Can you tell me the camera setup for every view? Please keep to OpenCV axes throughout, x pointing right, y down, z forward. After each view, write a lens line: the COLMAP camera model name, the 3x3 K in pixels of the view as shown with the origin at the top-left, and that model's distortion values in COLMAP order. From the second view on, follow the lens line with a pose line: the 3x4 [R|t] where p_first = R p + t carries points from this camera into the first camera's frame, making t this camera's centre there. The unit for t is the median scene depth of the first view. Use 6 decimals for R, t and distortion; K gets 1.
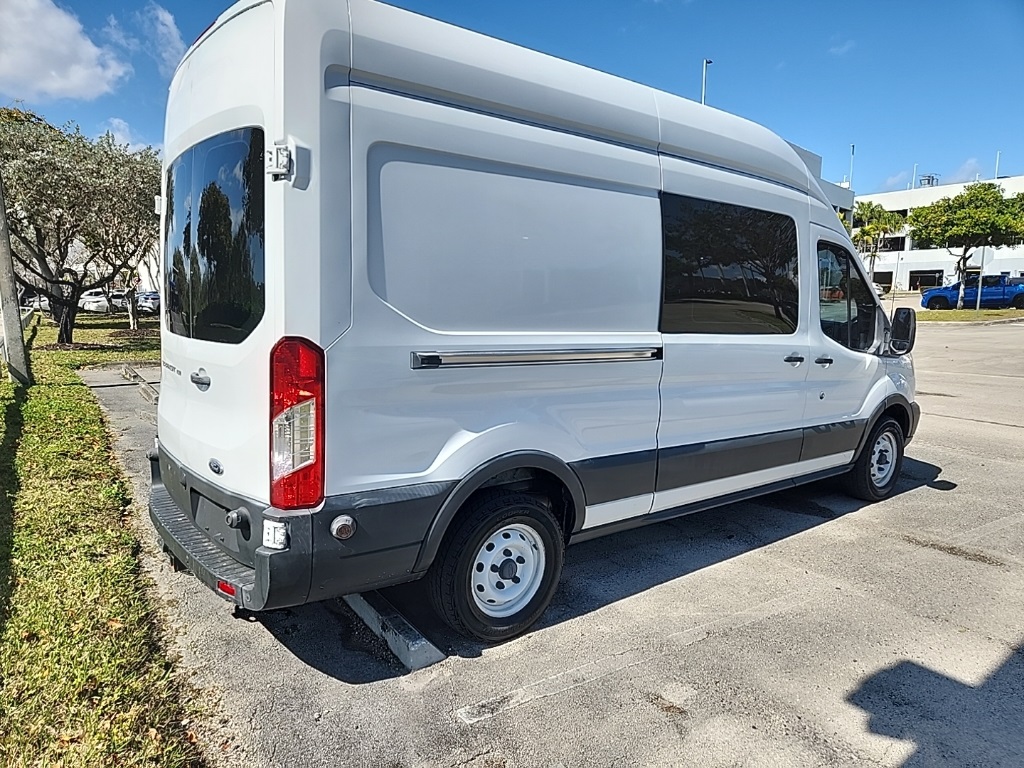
lens RADIAL K [[681.3, 0, 509.1], [0, 681.3, 389.2], [0, 0, 1]] dist [0.086042, -0.081378]
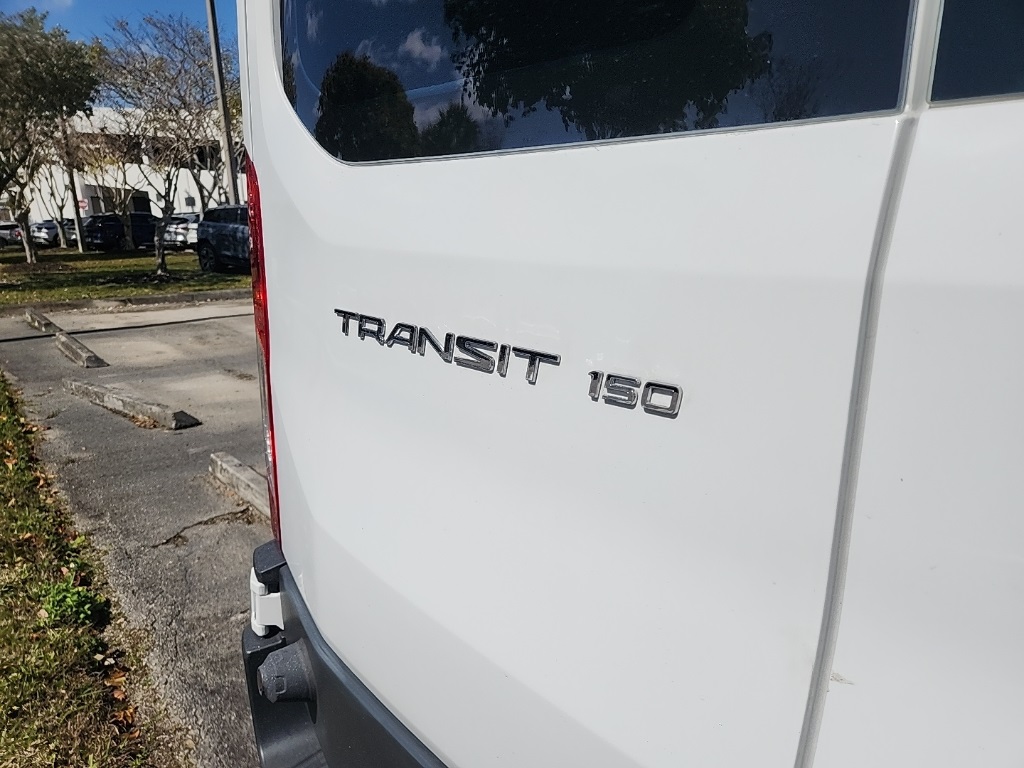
lens RADIAL K [[681.3, 0, 509.1], [0, 681.3, 389.2], [0, 0, 1]] dist [0.086042, -0.081378]
pose [[0.993952, -0.051036, 0.097235, -0.110119], [0.040211, 0.993095, 0.110205, -0.010297], [-0.102188, -0.105628, 0.989141, 0.183466]]
